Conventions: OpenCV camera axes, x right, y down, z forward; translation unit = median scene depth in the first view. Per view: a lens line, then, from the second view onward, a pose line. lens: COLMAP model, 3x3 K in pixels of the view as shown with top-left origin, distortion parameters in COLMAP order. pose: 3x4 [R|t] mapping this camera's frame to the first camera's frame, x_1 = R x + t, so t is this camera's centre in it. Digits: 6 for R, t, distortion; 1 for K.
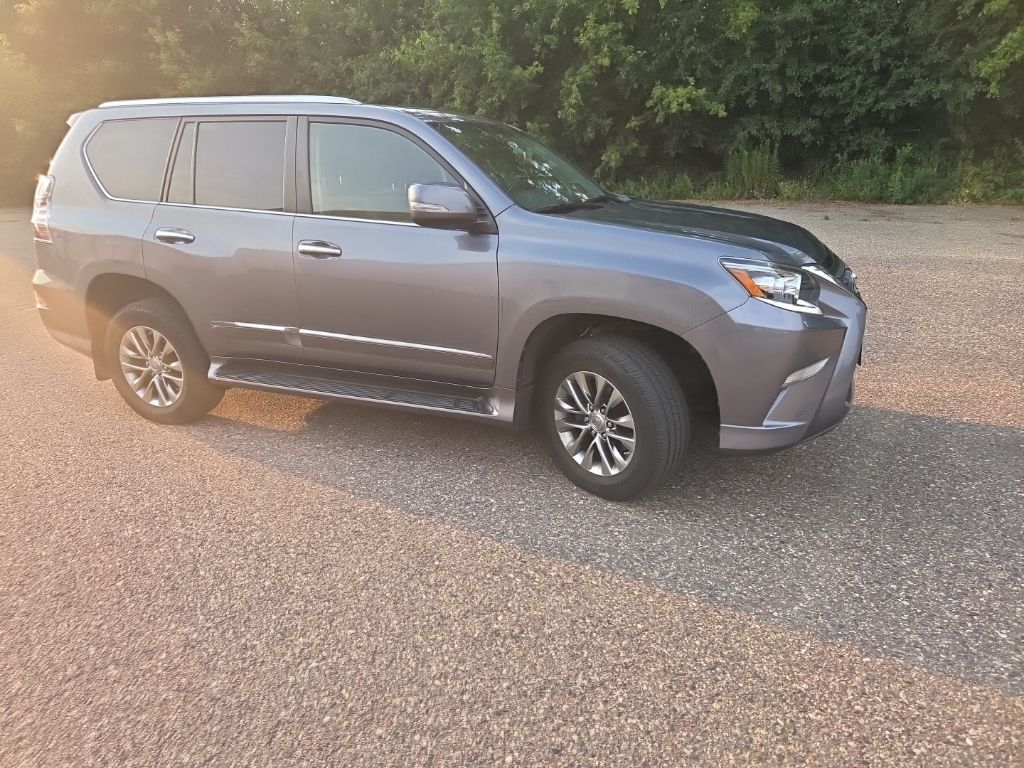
lens RADIAL K [[680.4, 0, 501.8], [0, 680.4, 387.1], [0, 0, 1]] dist [0.067022, -0.052424]
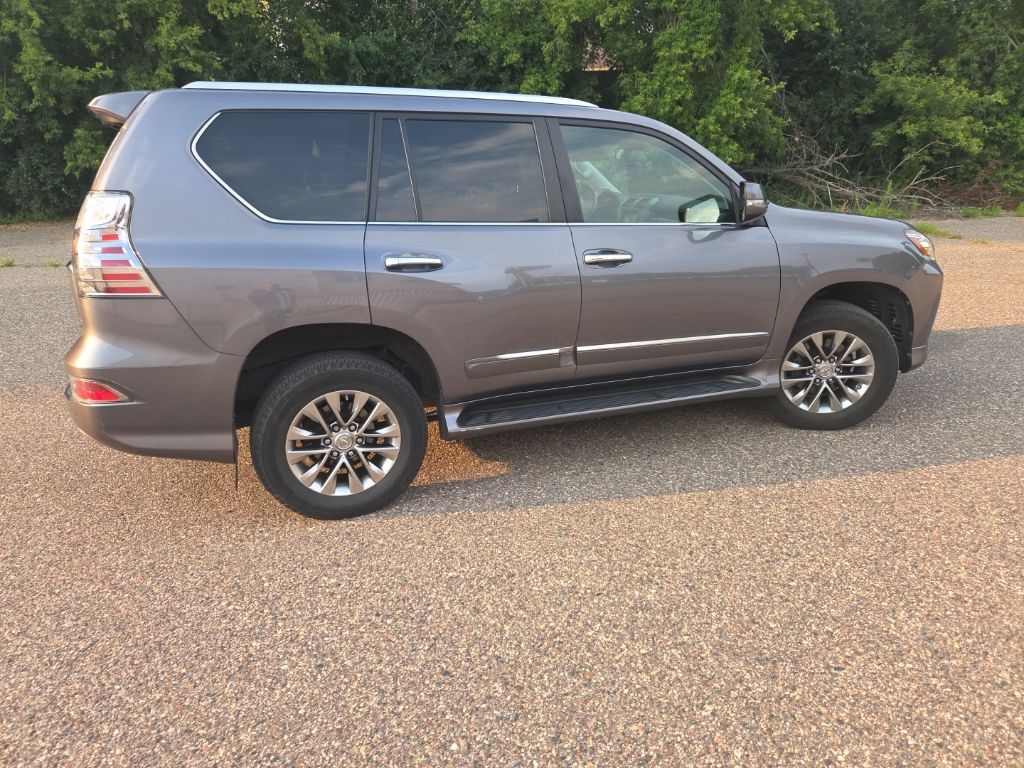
lens RADIAL K [[680.4, 0, 496.8], [0, 680.4, 383.7], [0, 0, 1]] dist [0.067022, -0.052424]
pose [[0.731665, -0.202484, 0.650896, -1.049247], [0.220969, 0.973755, 0.054532, -0.118241], [-0.644855, 0.103929, 0.757206, 0.405660]]
